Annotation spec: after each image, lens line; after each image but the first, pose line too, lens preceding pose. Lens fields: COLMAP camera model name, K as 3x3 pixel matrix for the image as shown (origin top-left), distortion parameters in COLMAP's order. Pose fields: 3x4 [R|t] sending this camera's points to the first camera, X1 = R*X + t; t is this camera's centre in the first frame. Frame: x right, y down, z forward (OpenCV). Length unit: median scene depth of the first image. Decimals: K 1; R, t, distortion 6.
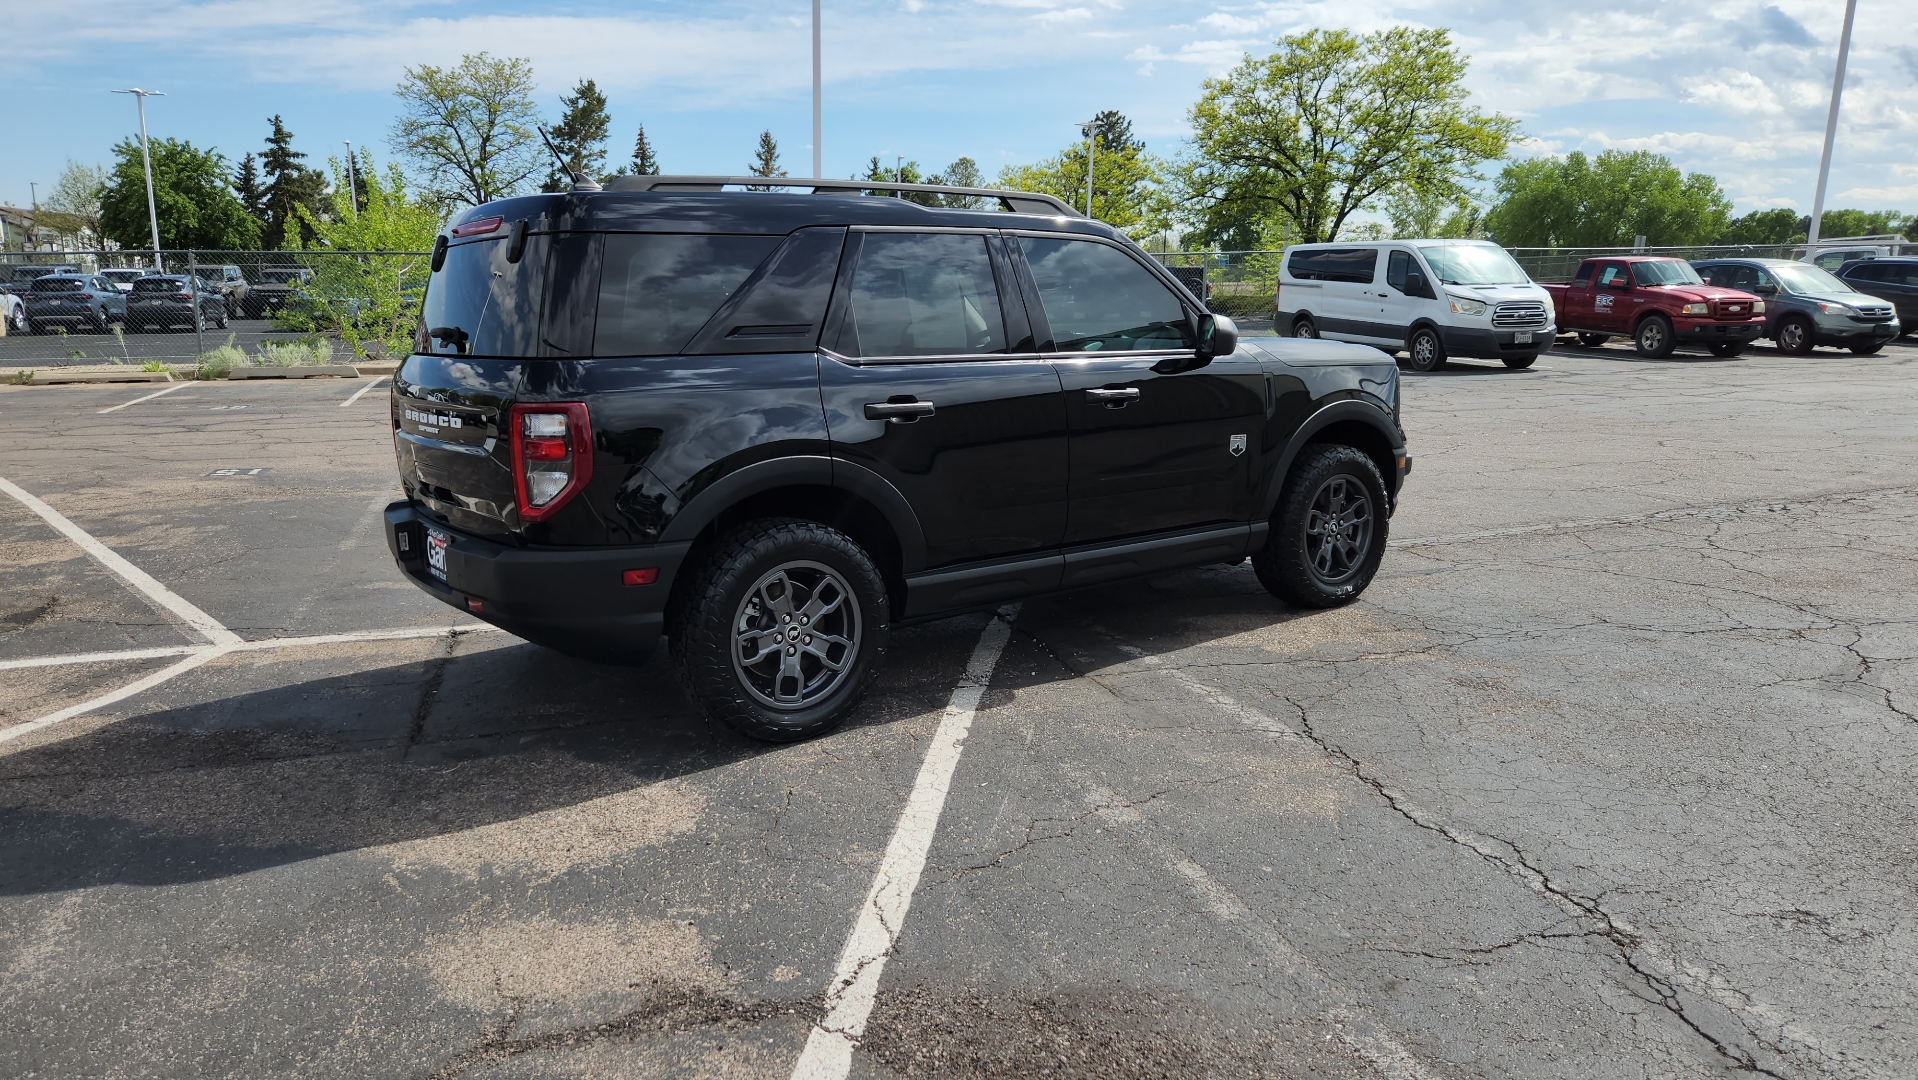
lens RADIAL K [[1290.3, 0, 916.6], [0, 1290.3, 553.3], [0, 0, 1]] dist [0.071280, -0.060171]
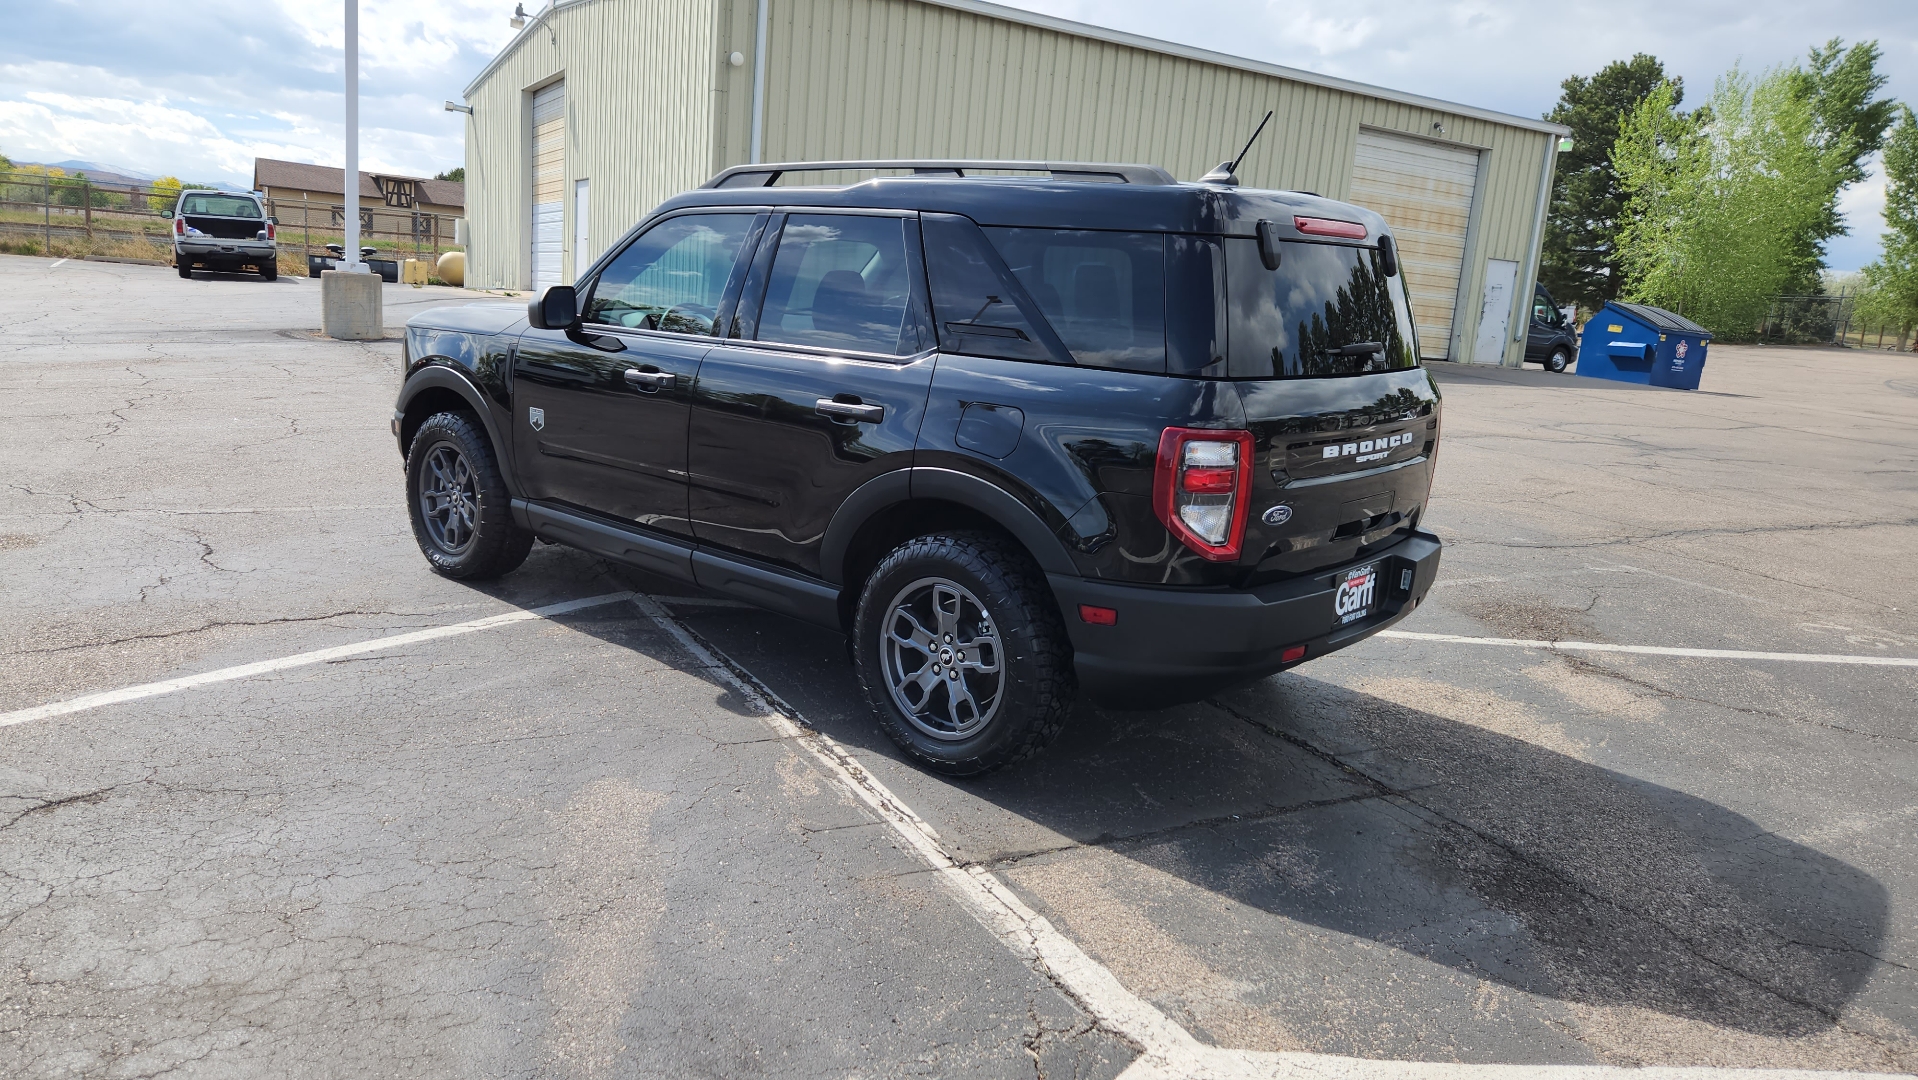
lens RADIAL K [[1287.2, 0, 930.3], [0, 1287.2, 539.7], [0, 0, 1]] dist [0.066024, -0.054174]
pose [[-0.227356, -0.201325, 0.952773, -0.118551], [0.126518, 0.963997, 0.233887, -0.029161], [-0.965558, 0.173719, -0.193699, 0.150145]]
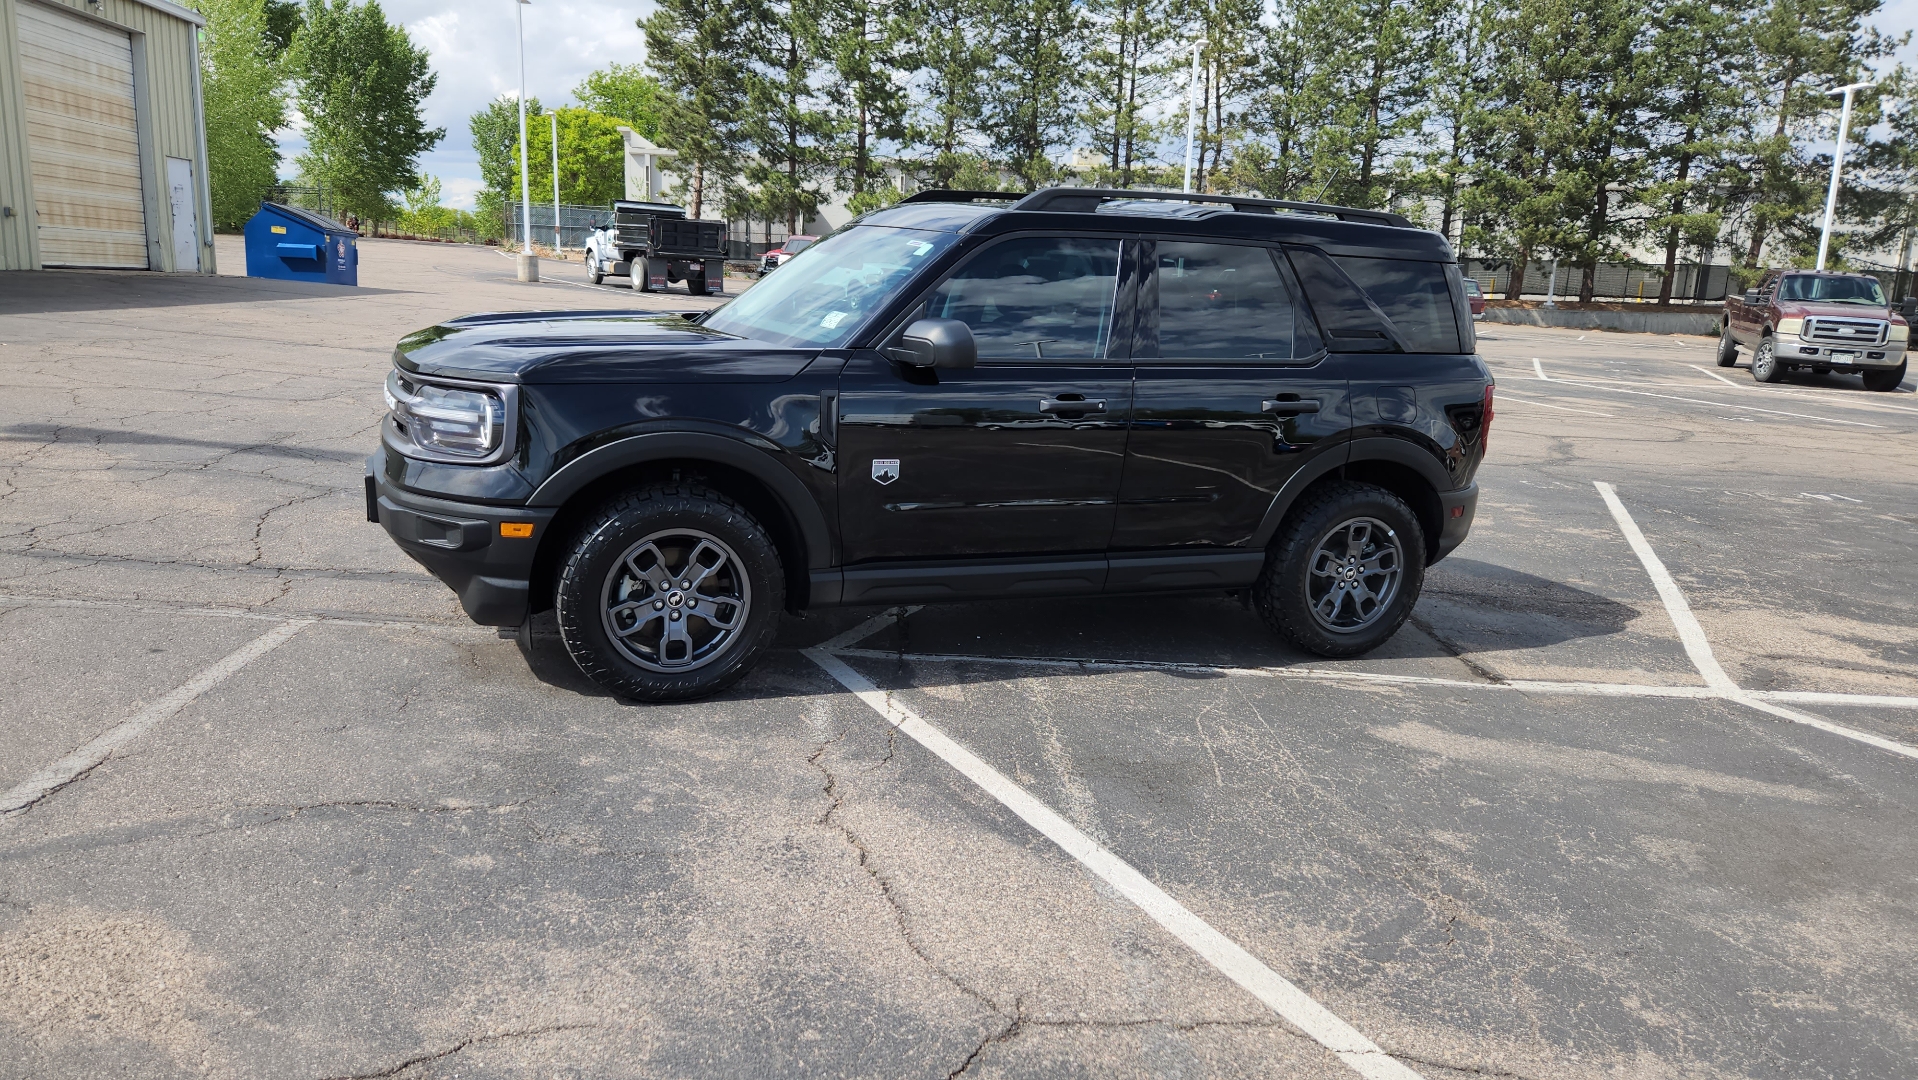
lens RADIAL K [[1281.0, 0, 922.4], [0, 1281.0, 552.7], [0, 0, 1]] dist [0.065599, -0.054520]
pose [[-0.970776, -0.097276, 0.219387, -0.021339], [-0.000789, 0.915454, 0.402422, -0.051993], [-0.239984, 0.390489, -0.888778, 0.253027]]
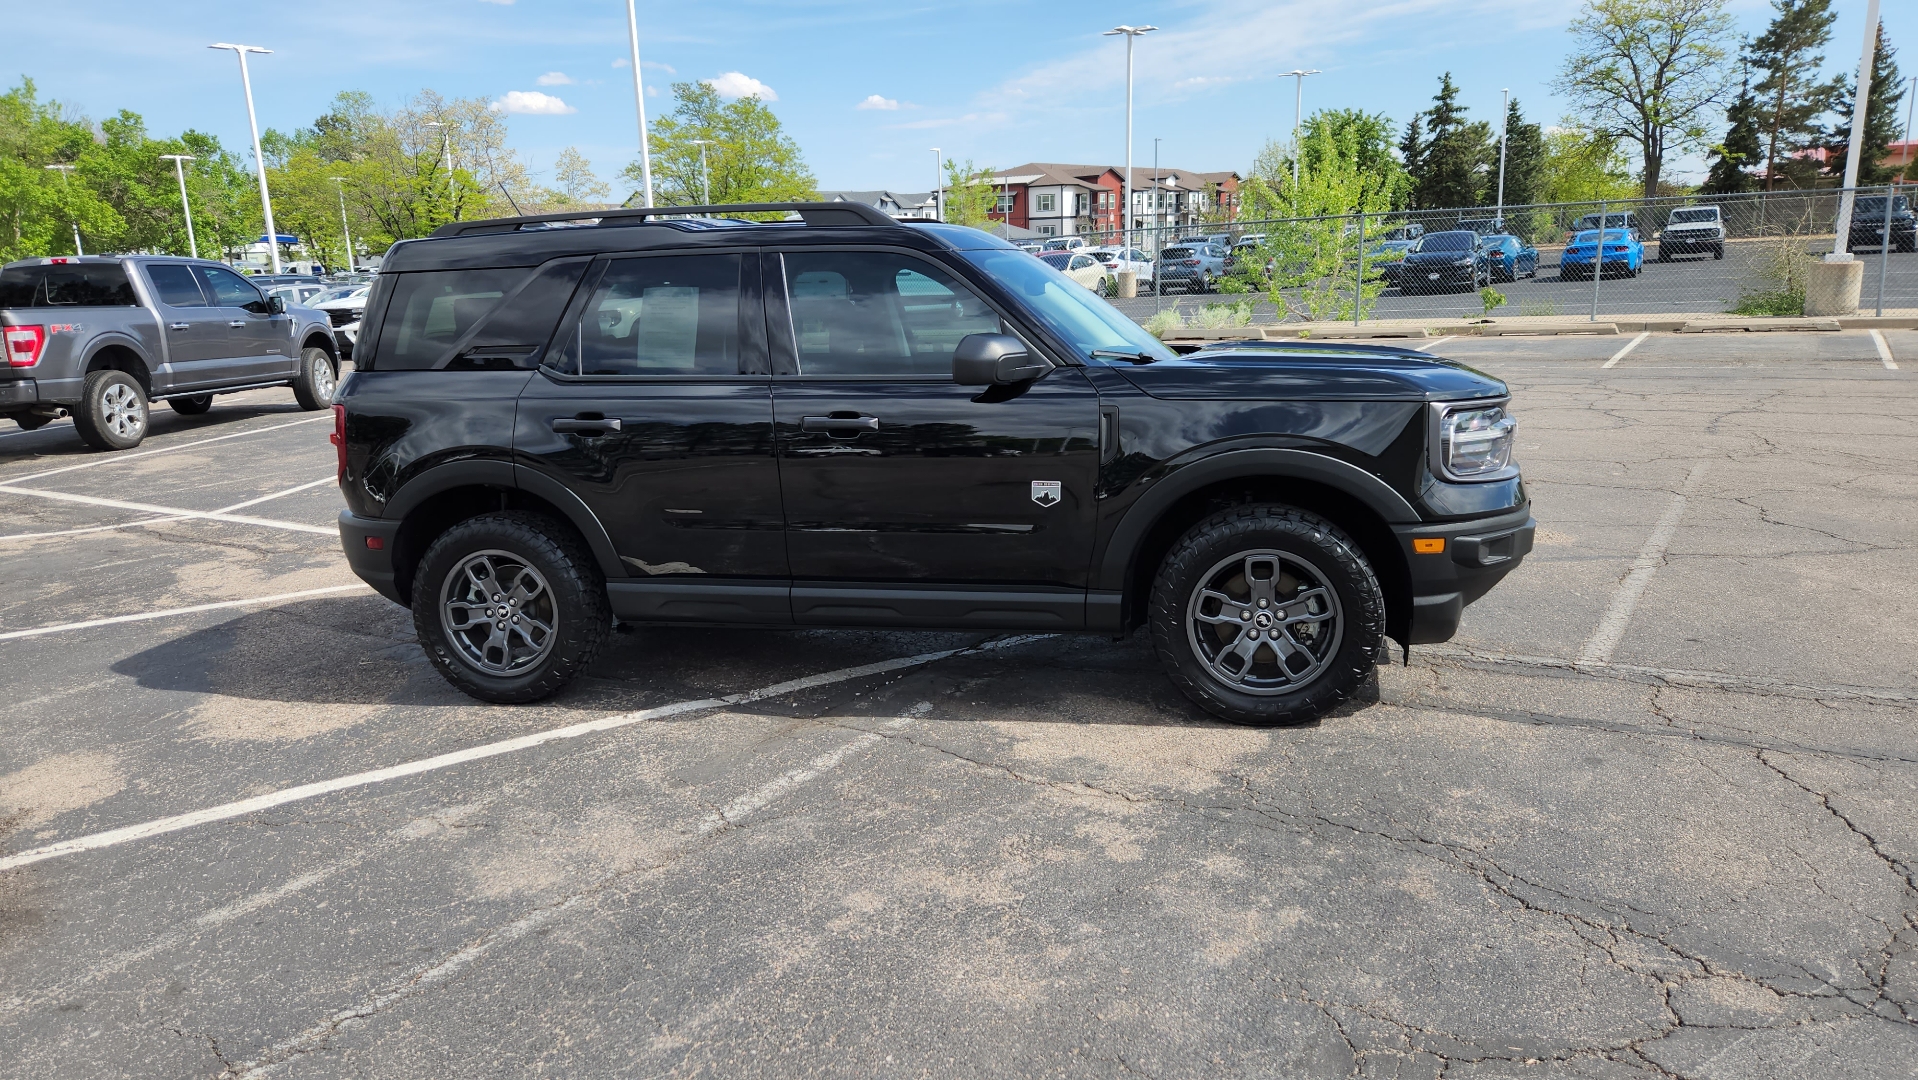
lens RADIAL K [[1280.2, 0, 917.9], [0, 1280.2, 538.4], [0, 0, 1]] dist [0.064344, -0.052644]
pose [[0.647971, 0.137324, -0.749183, 0.099813], [-0.114506, 0.989997, 0.082428, -0.014015], [0.753009, 0.032375, 0.657214, 0.051179]]
